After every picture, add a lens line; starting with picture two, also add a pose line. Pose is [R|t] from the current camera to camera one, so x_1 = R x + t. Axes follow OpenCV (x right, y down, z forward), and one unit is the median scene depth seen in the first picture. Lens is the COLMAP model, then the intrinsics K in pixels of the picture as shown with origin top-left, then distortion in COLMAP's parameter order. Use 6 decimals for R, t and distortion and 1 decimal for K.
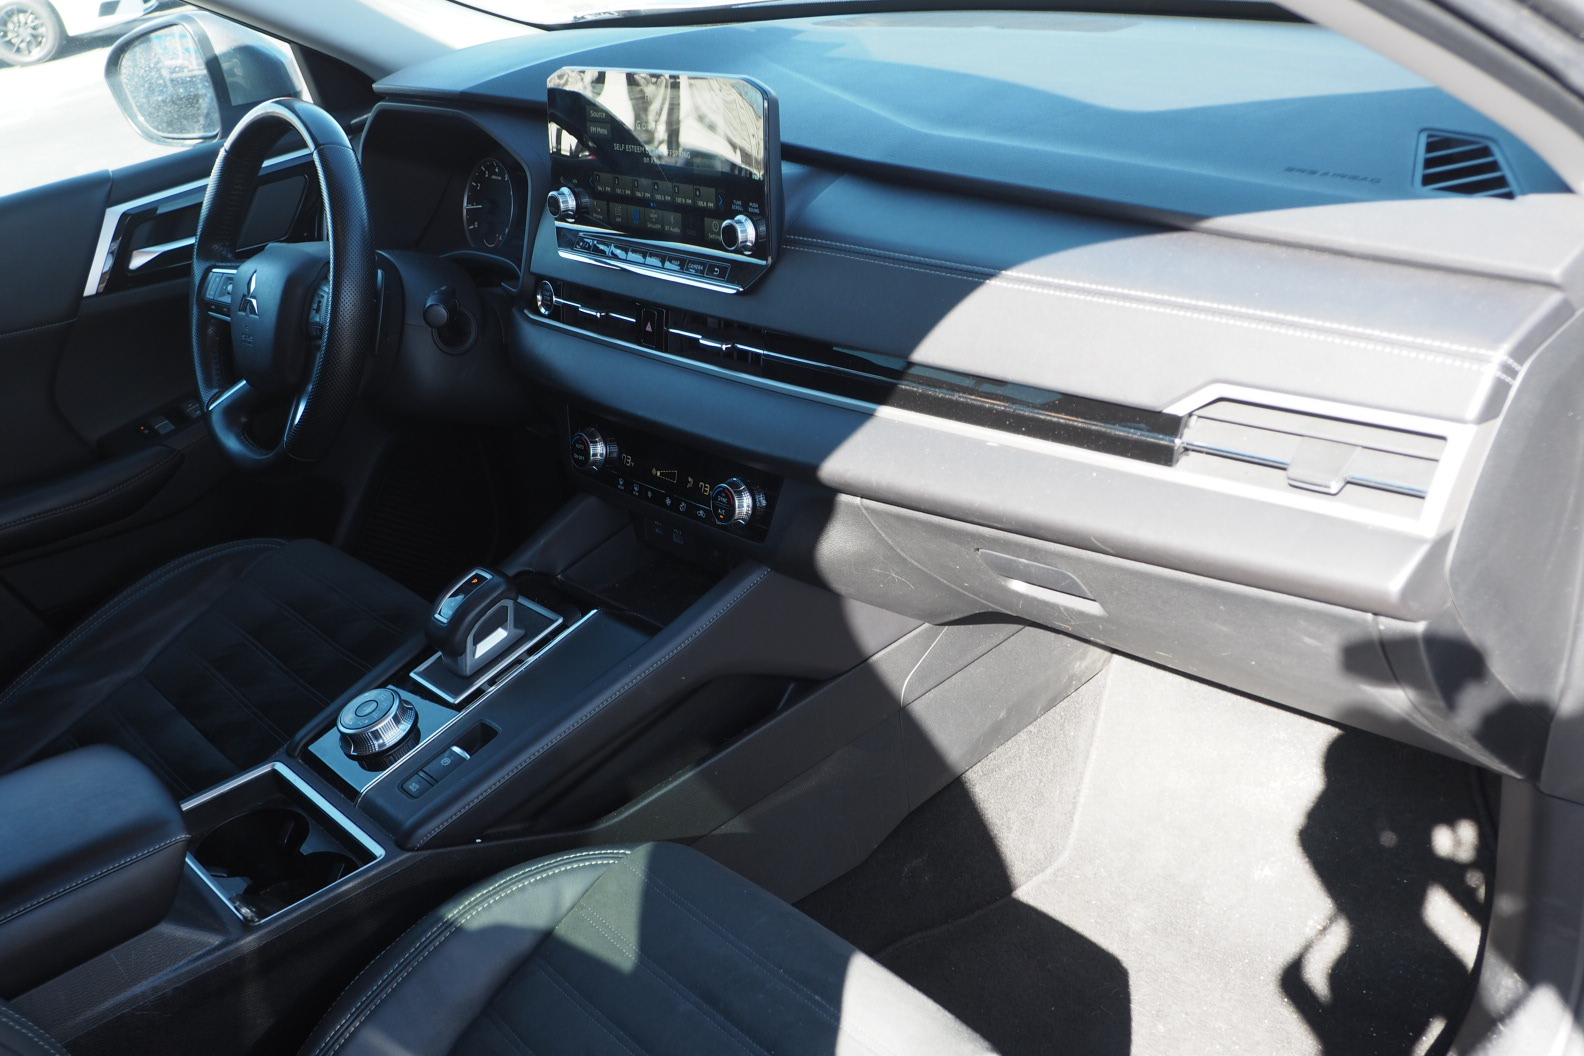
lens RADIAL K [[1530.3, 0, 788.0], [0, 1530.3, 522.7], [0, 0, 1]] dist [-0.025563, 0.000000]
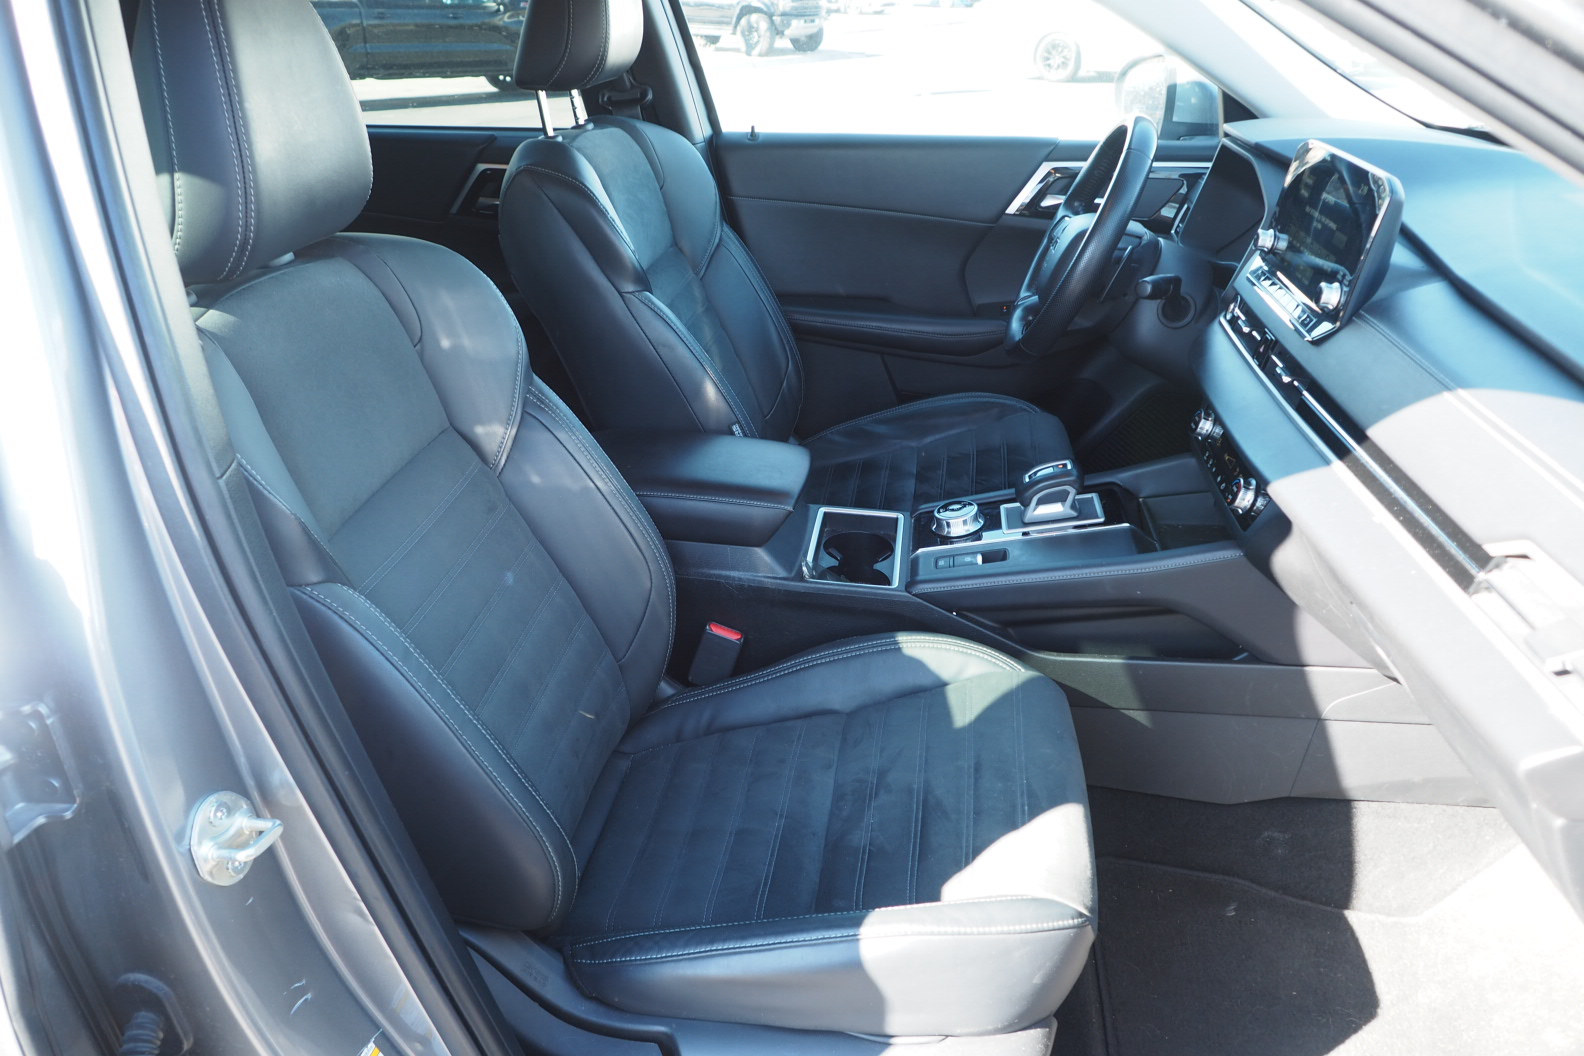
lens RADIAL K [[1123.6, 0, 796.1], [0, 1123.6, 541.0], [0, 0, 1]] dist [-0.053297, 0.017941]
pose [[0.655200, 0.461336, -0.598232, 0.295952], [-0.409429, 0.882347, 0.232016, -0.042387], [0.634886, 0.092917, 0.766998, 0.048166]]
